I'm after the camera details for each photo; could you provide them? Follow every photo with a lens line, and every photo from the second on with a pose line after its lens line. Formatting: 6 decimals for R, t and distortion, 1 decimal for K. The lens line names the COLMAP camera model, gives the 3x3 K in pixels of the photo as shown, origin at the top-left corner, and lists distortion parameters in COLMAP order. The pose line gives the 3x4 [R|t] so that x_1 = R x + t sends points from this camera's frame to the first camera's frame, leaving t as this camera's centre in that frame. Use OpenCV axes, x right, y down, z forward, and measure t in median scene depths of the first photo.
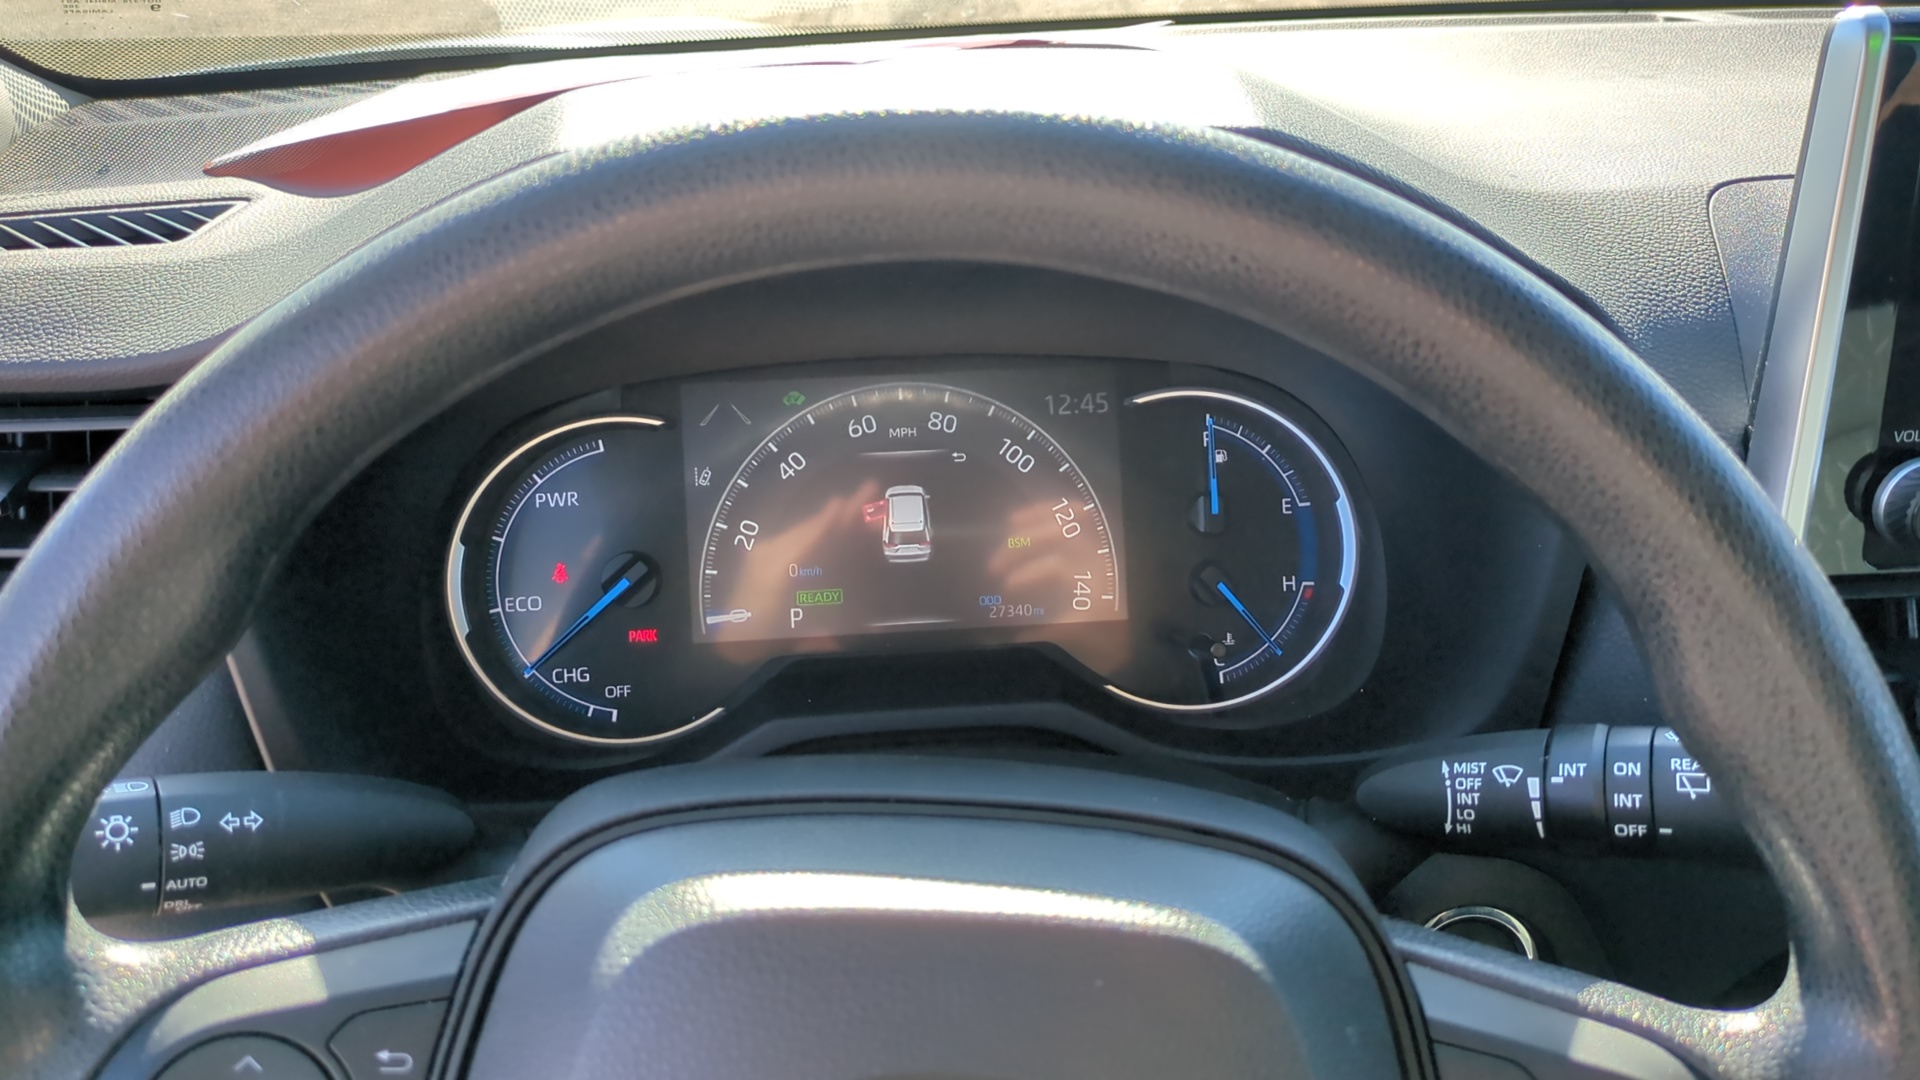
lens RADIAL K [[1668.5, 0, 966.7], [0, 1668.5, 525.9], [0, 0, 1]] dist [0.056496, -0.075764]
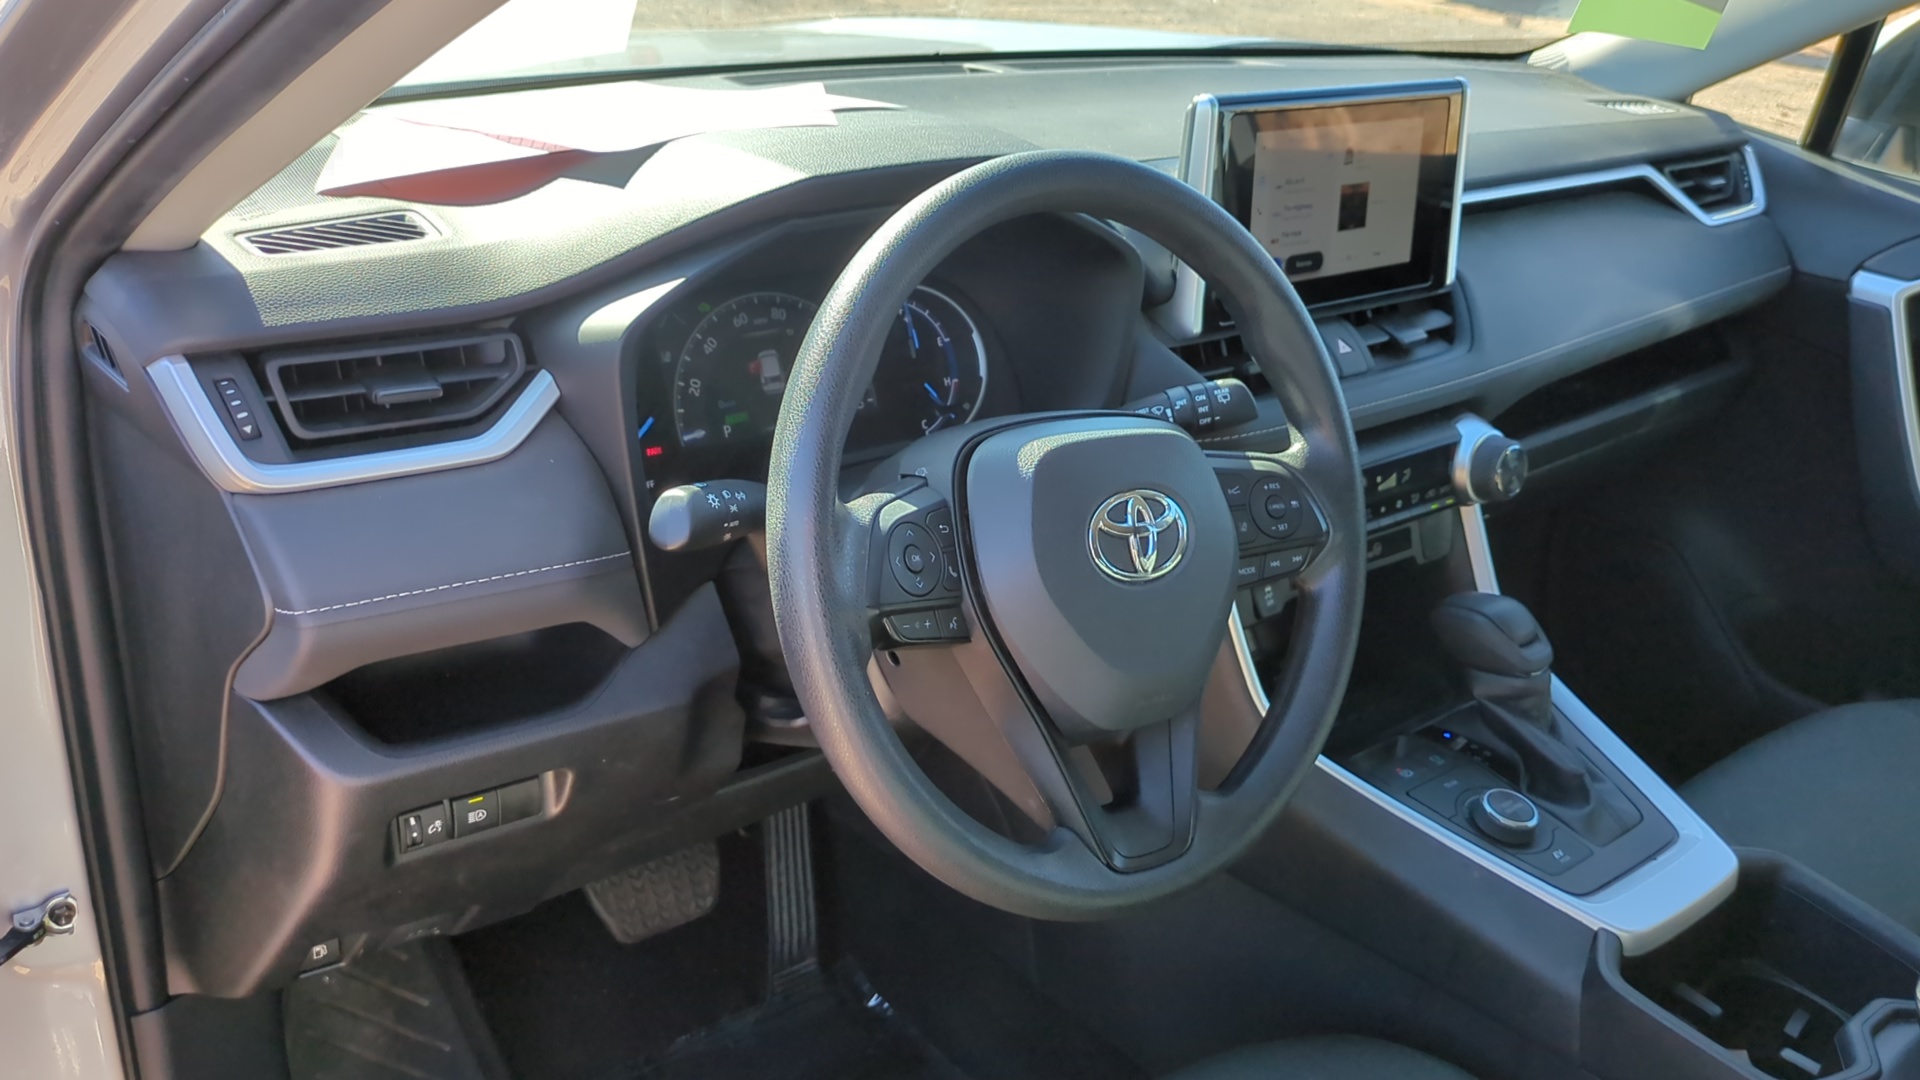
lens RADIAL K [[1668.5, 0, 986.7], [0, 1668.5, 521.0], [0, 0, 1]] dist [0.056496, -0.075764]
pose [[0.802369, -0.162370, 0.574317, -0.919294], [0.152747, 0.986100, 0.065389, 0.075805], [-0.576951, 0.035259, 0.816017, -0.599049]]
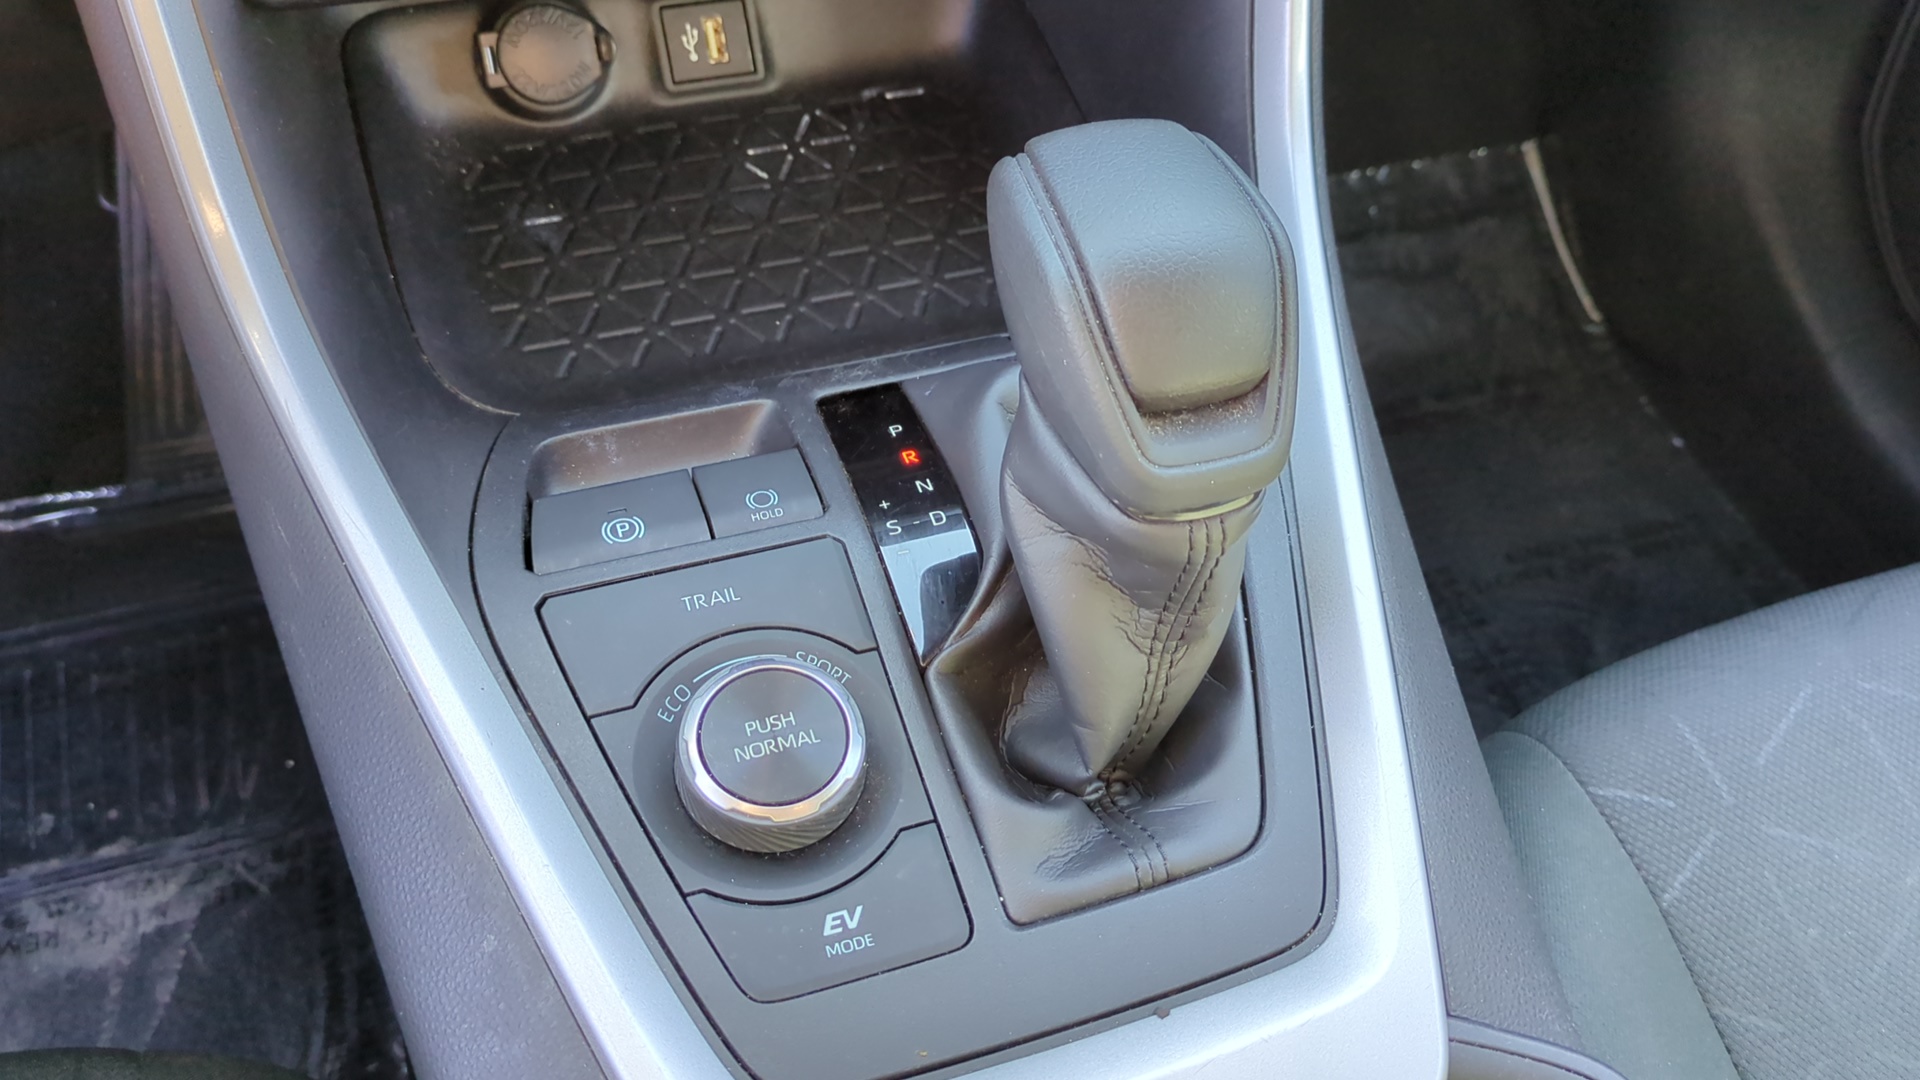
lens RADIAL K [[1668.5, 0, 976.9], [0, 1668.5, 541.8], [0, 0, 1]] dist [0.056496, -0.075764]
pose [[0.957770, -0.138704, 0.251869, 0.506495], [0.012988, 0.895932, 0.444001, 0.274893], [-0.287243, -0.421979, 0.859898, 0.098686]]
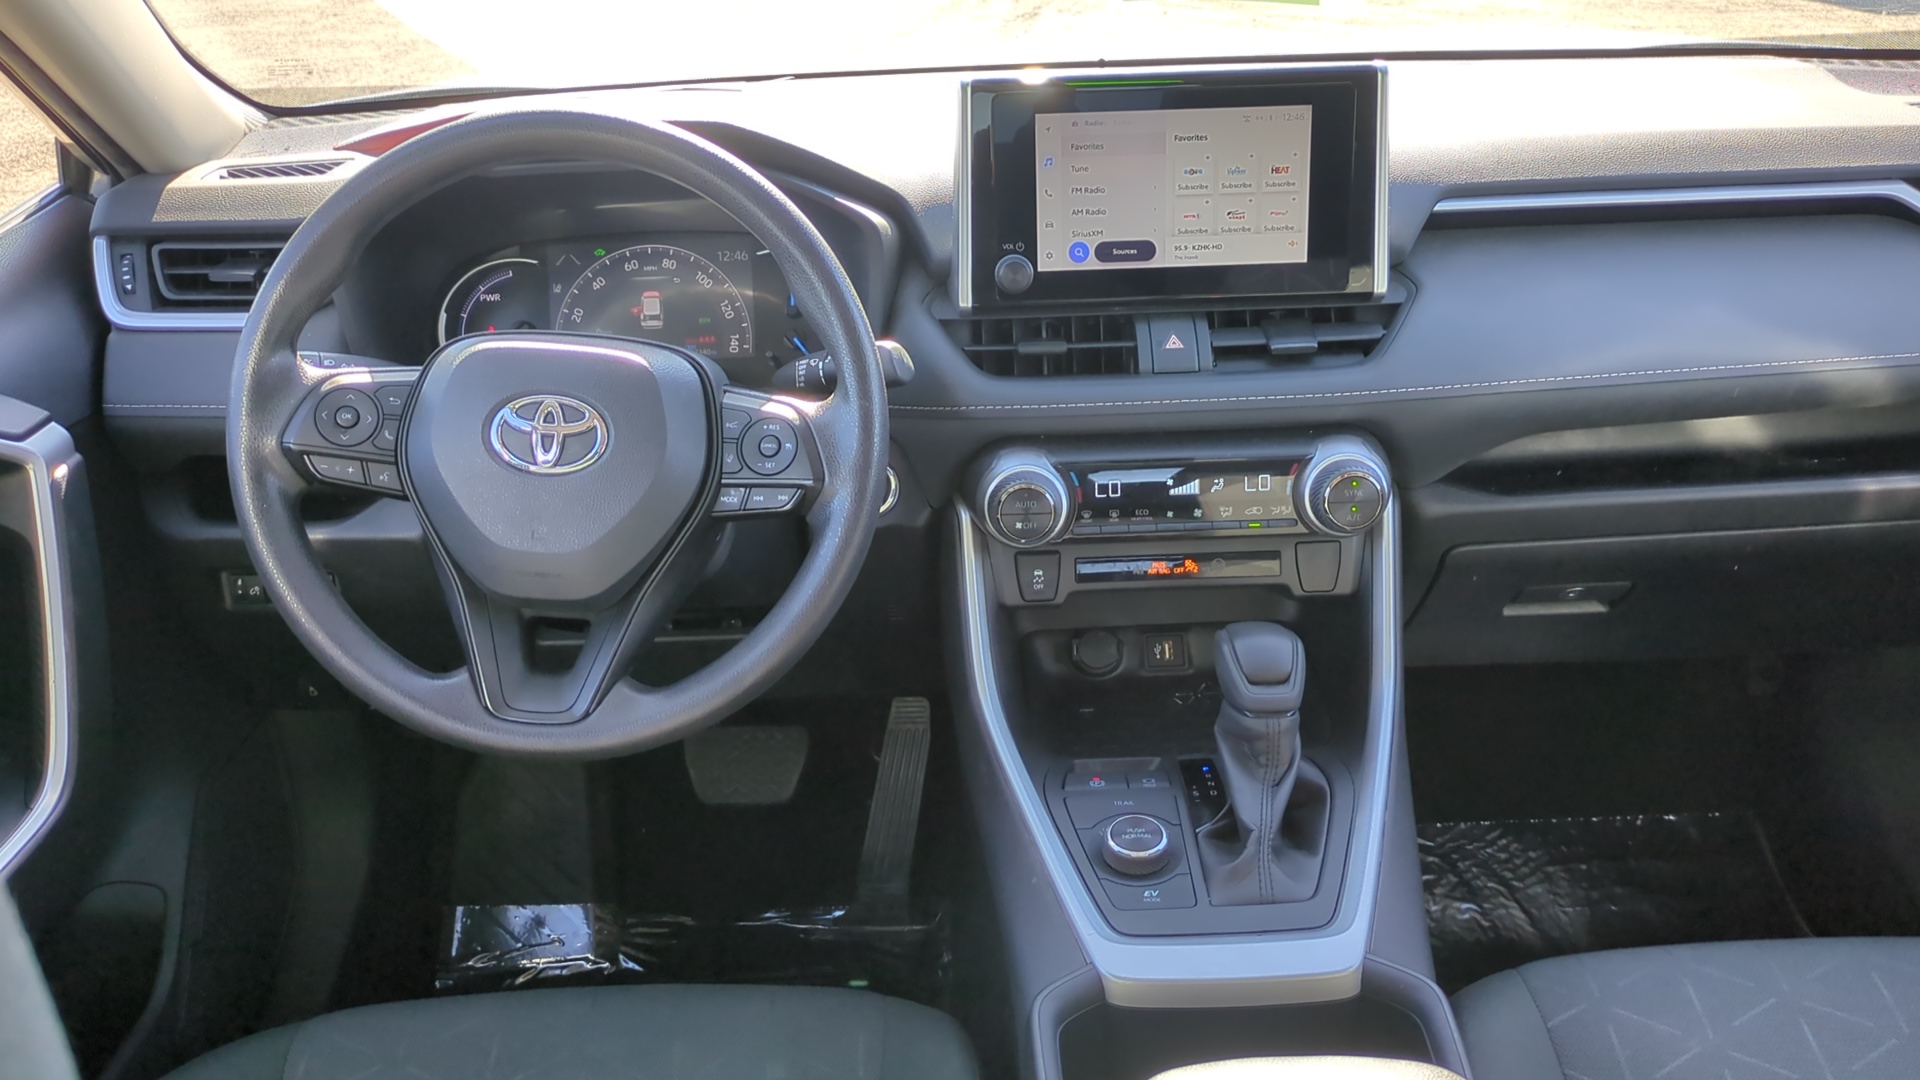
lens RADIAL K [[1668.5, 0, 974.8], [0, 1668.5, 531.1], [0, 0, 1]] dist [0.056496, -0.075764]
pose [[0.998866, 0.007493, -0.047024, 0.489173], [-0.008286, 0.999826, -0.016693, 0.318927], [0.046891, 0.017063, 0.998754, -1.141862]]
